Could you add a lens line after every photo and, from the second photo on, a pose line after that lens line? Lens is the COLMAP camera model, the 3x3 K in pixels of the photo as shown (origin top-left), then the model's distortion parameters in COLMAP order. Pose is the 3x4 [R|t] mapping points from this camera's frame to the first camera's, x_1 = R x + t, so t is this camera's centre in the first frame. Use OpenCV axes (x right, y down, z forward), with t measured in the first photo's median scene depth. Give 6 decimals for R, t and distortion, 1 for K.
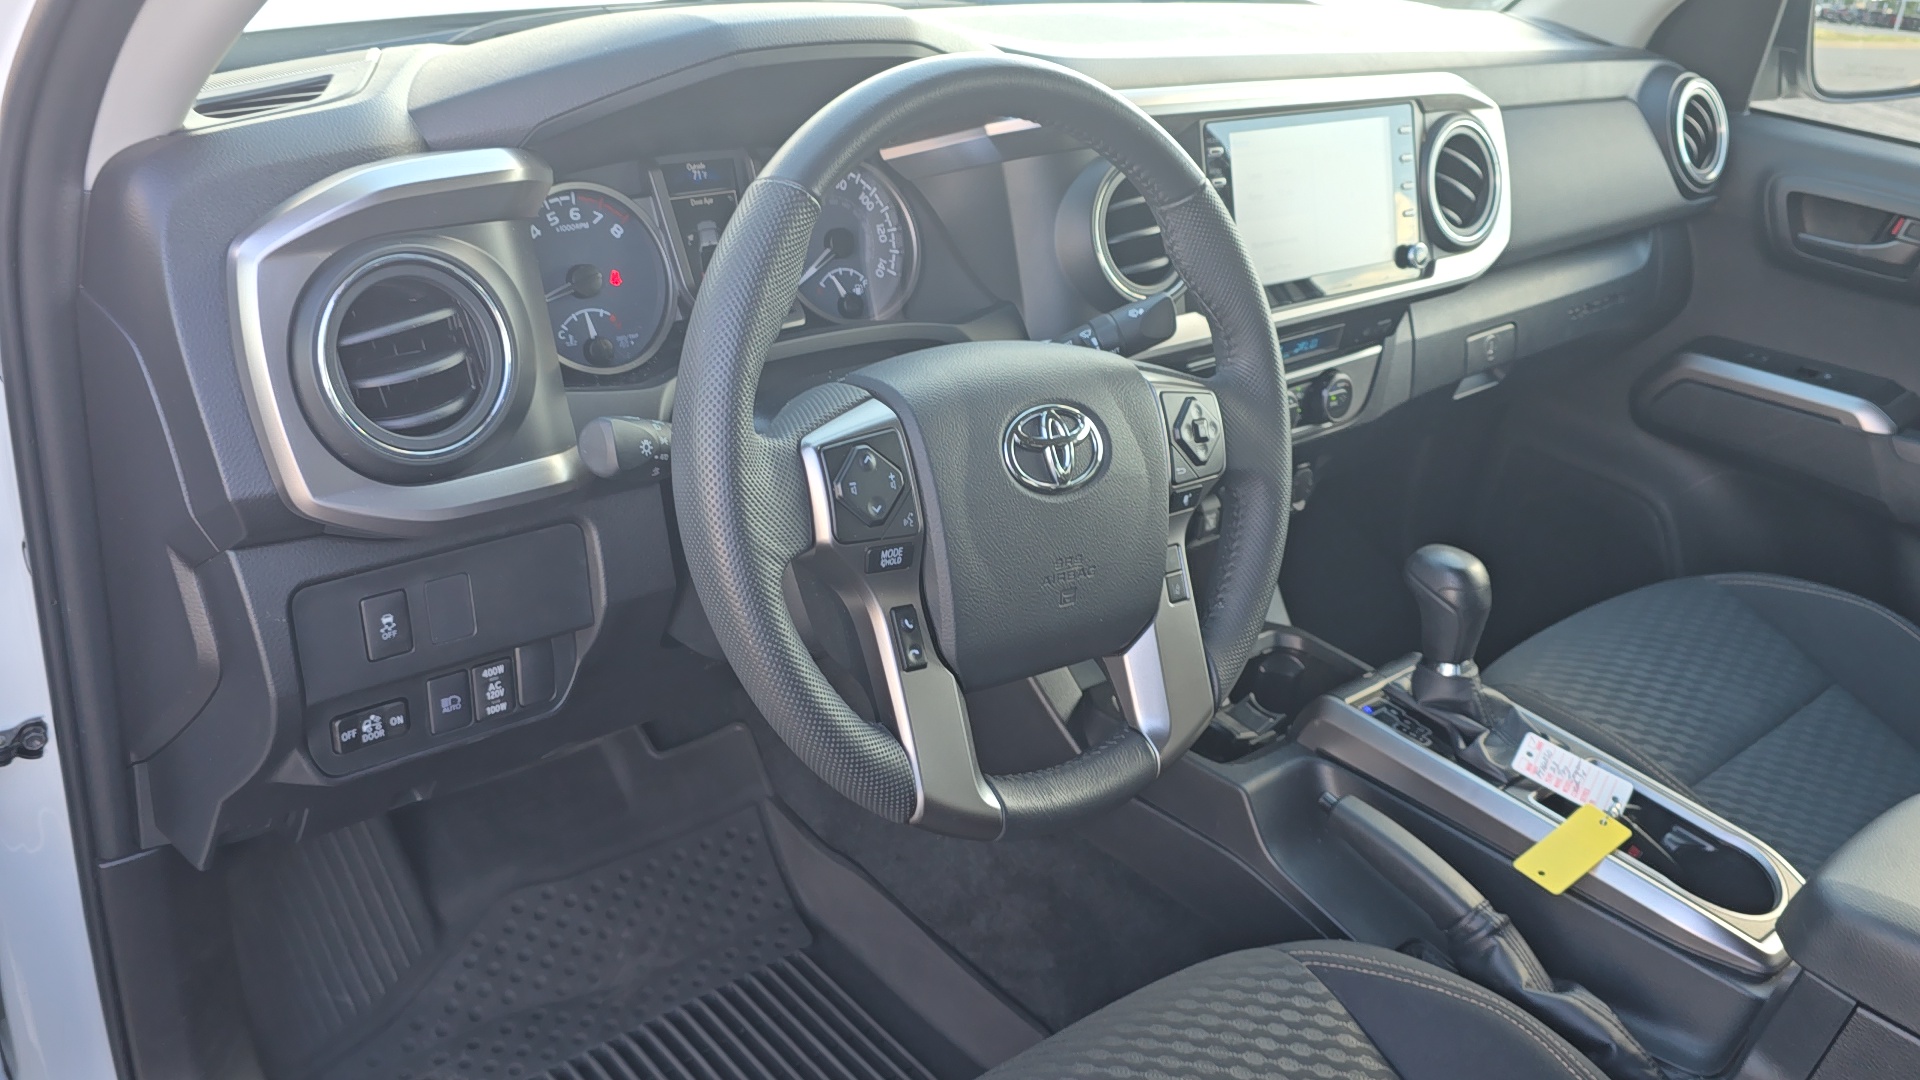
lens RADIAL K [[1623.9, 0, 978.5], [0, 1623.9, 531.2], [0, 0, 1]] dist [-0.016282, 0.017989]
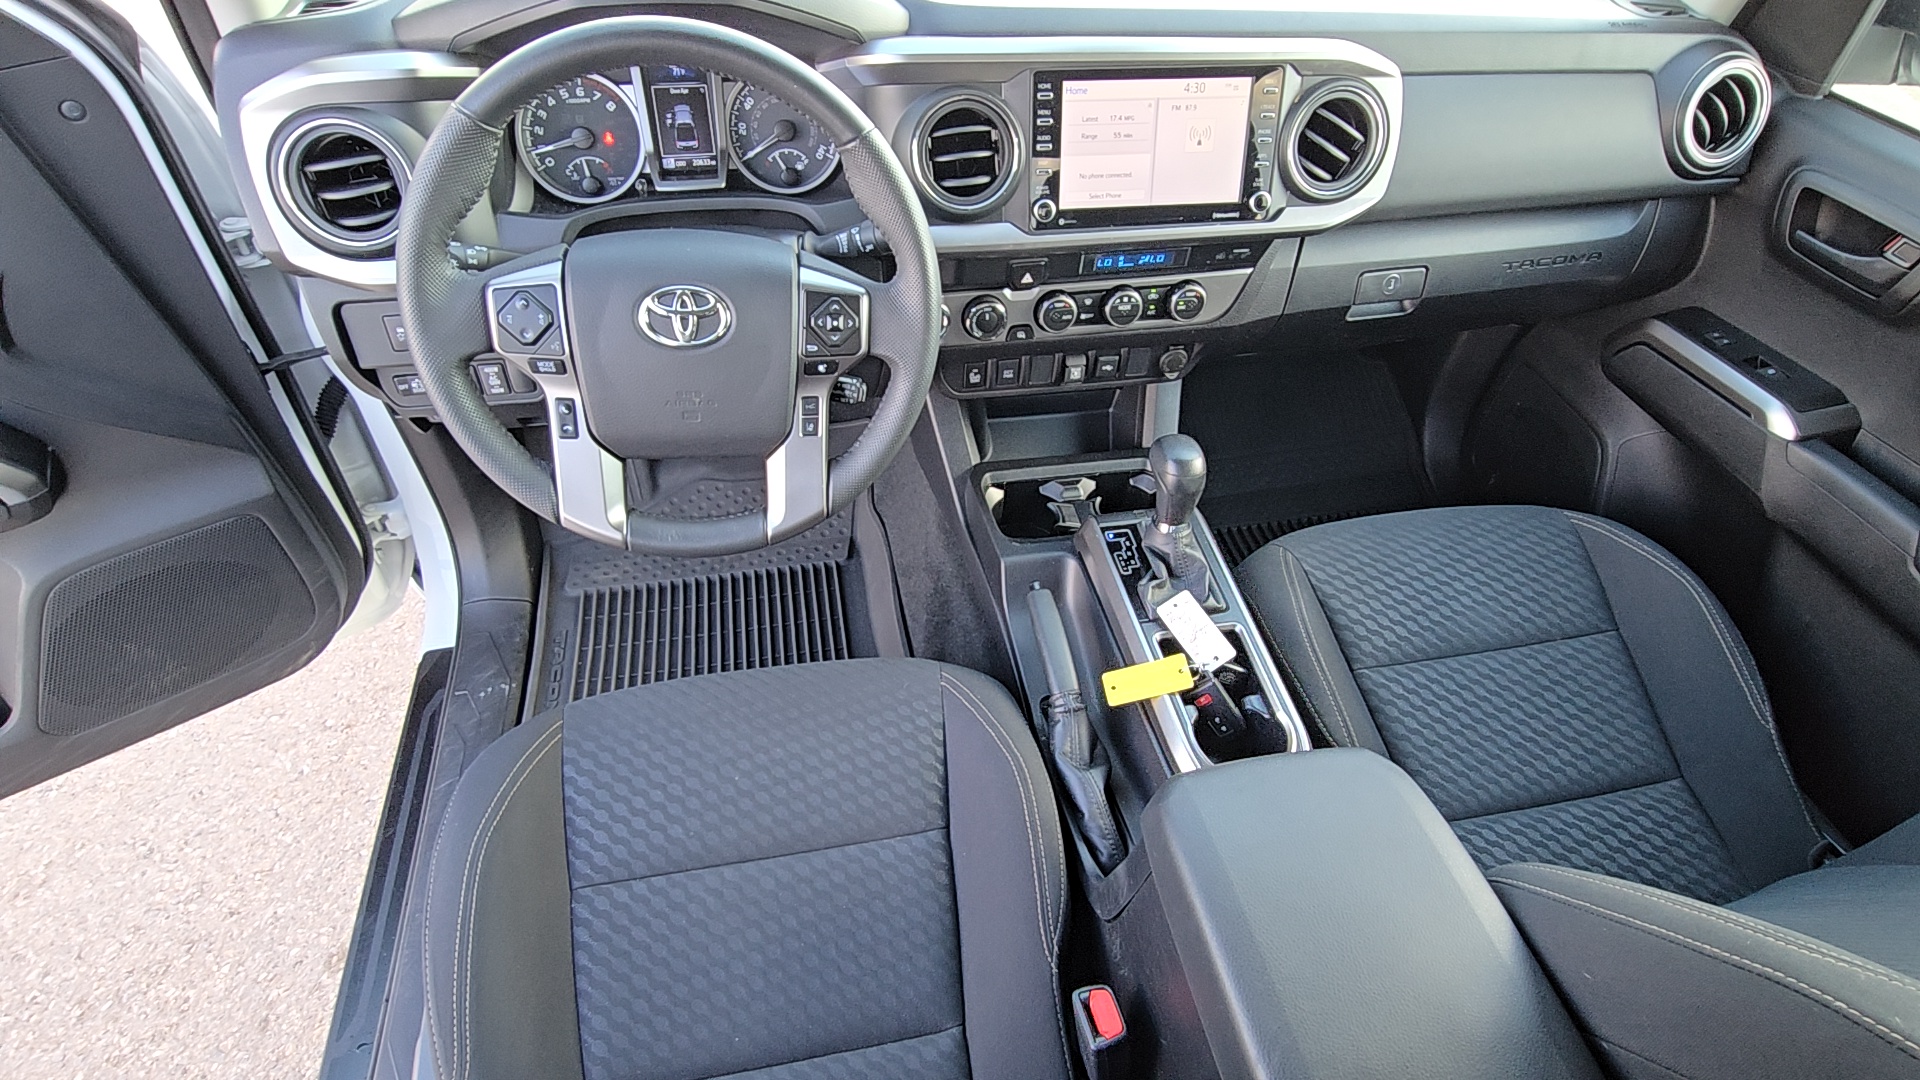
lens RADIAL K [[977.6, 0, 972.5], [0, 977.6, 541.8], [0, 0, 1]] dist [0.000556, 0.001169]
pose [[0.865411, 0.310770, -0.393046, 0.550199], [-0.186290, 0.927753, 0.323374, -0.158437], [0.465144, -0.206631, 0.860781, 0.256633]]
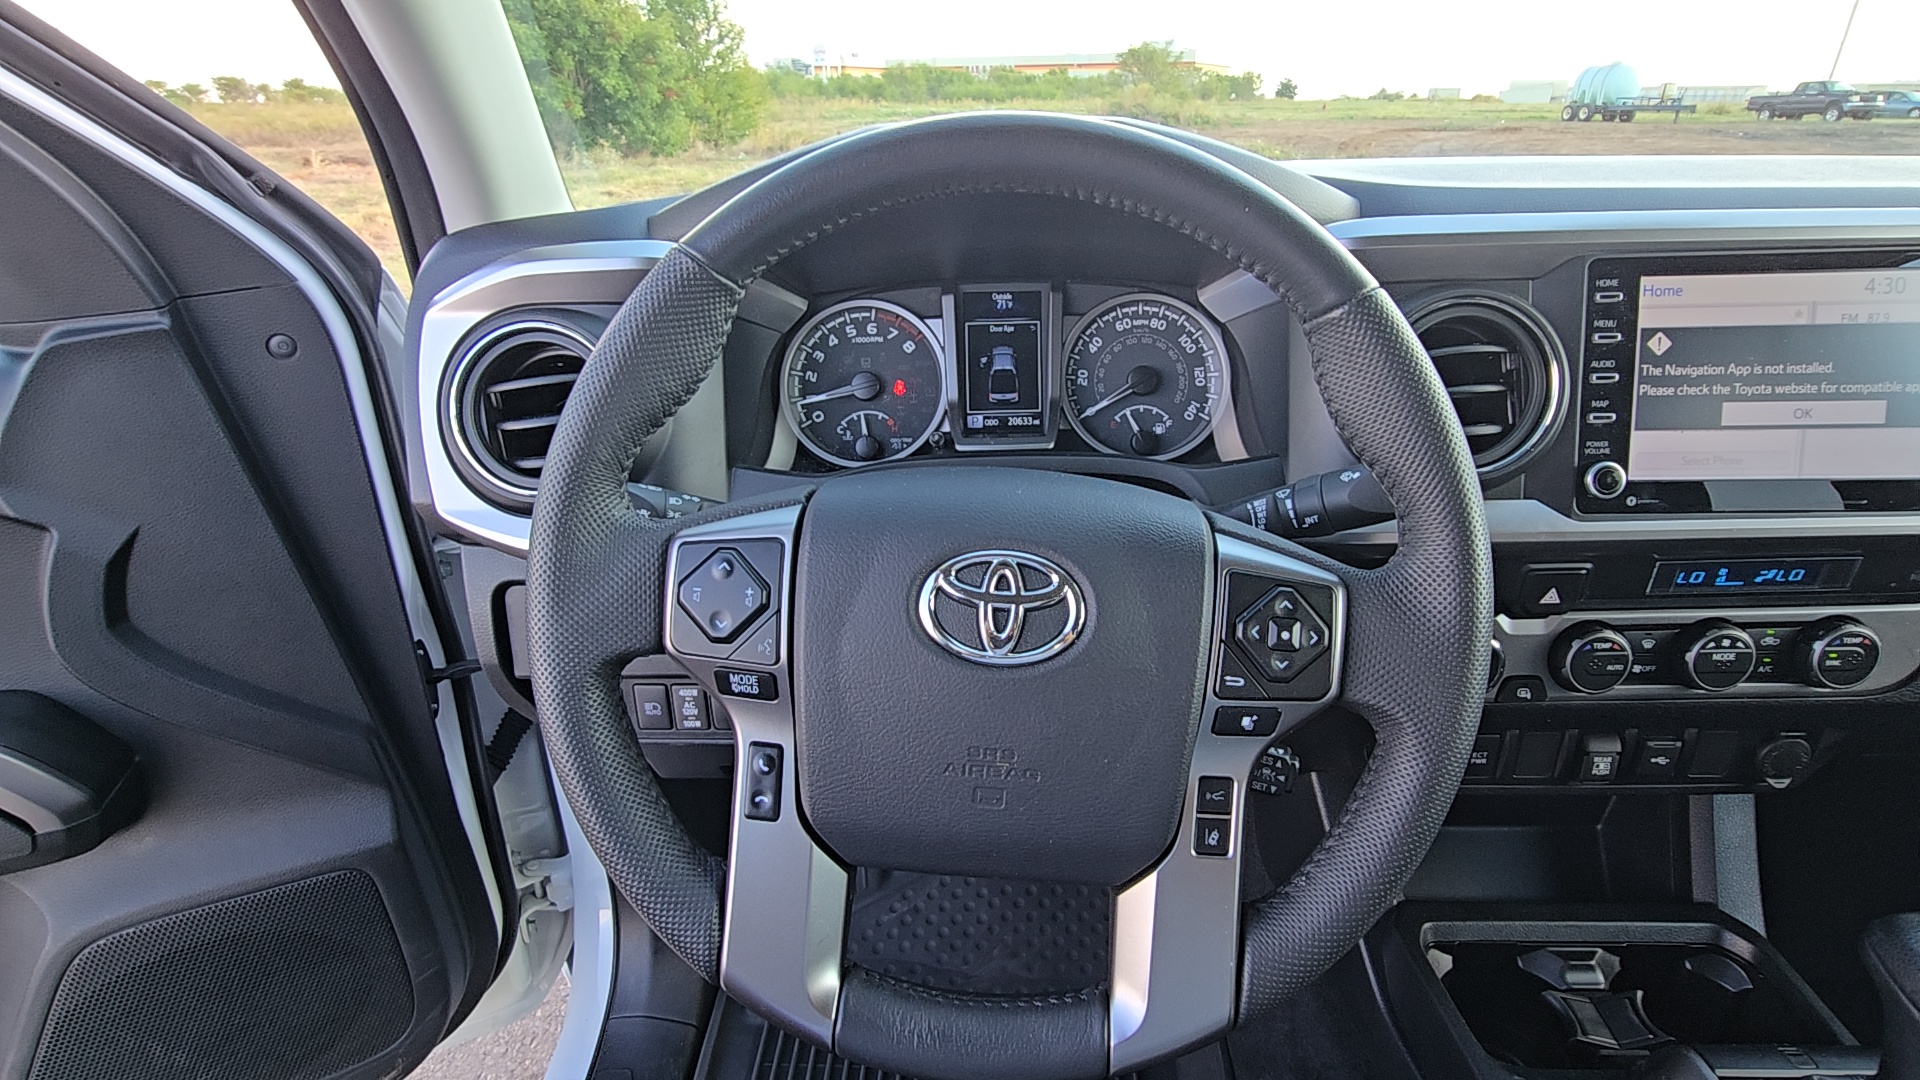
lens RADIAL K [[977.6, 0, 973.5], [0, 977.6, 552.0], [0, 0, 1]] dist [0.000556, 0.001169]
pose [[0.724202, 0.176493, -0.666619, 0.277792], [-0.215330, 0.976233, 0.024535, -0.068647], [0.655106, 0.125775, 0.744994, 0.515472]]
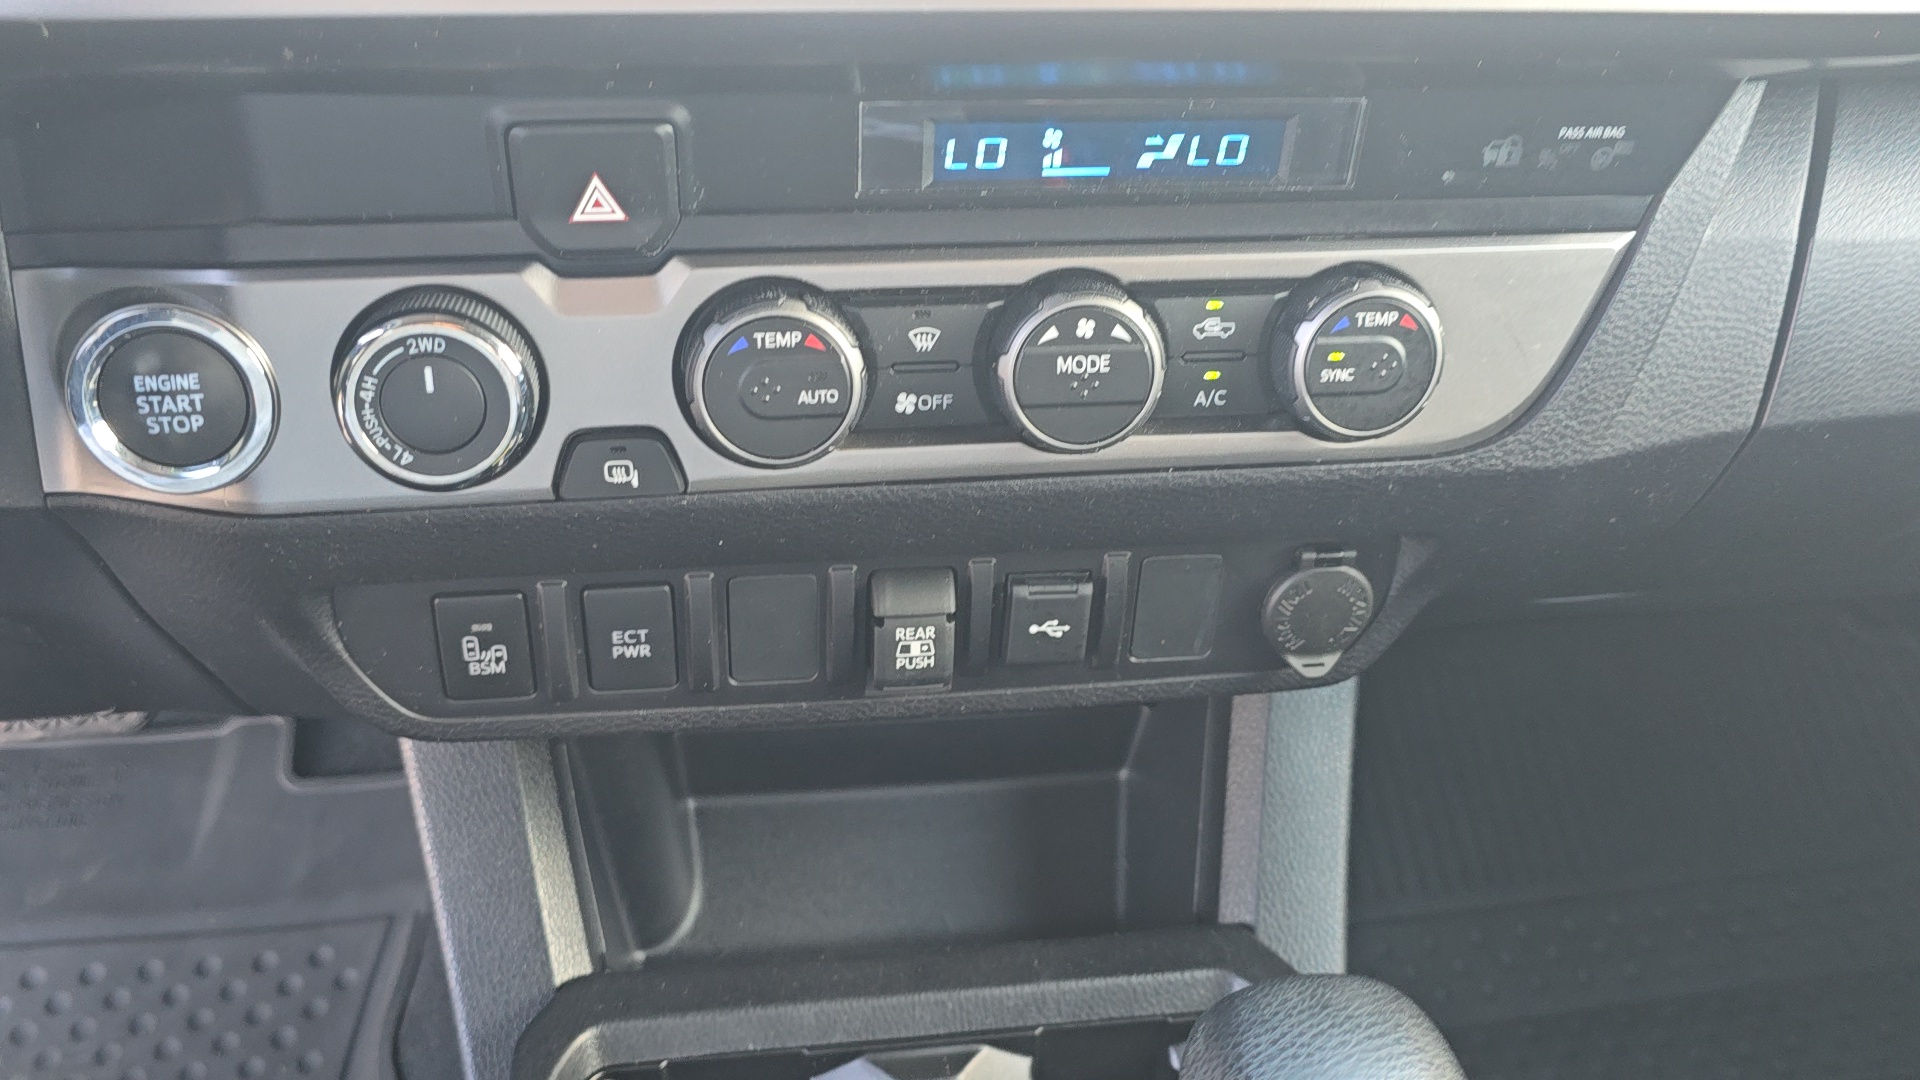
lens RADIAL K [[1623.9, 0, 992.7], [0, 1623.9, 542.1], [0, 0, 1]] dist [-0.016282, 0.017989]
pose [[0.843827, 0.230356, -0.484658, 0.395963], [-0.205110, 0.973050, 0.105374, -0.084010], [0.495869, 0.010491, 0.868334, 0.884769]]
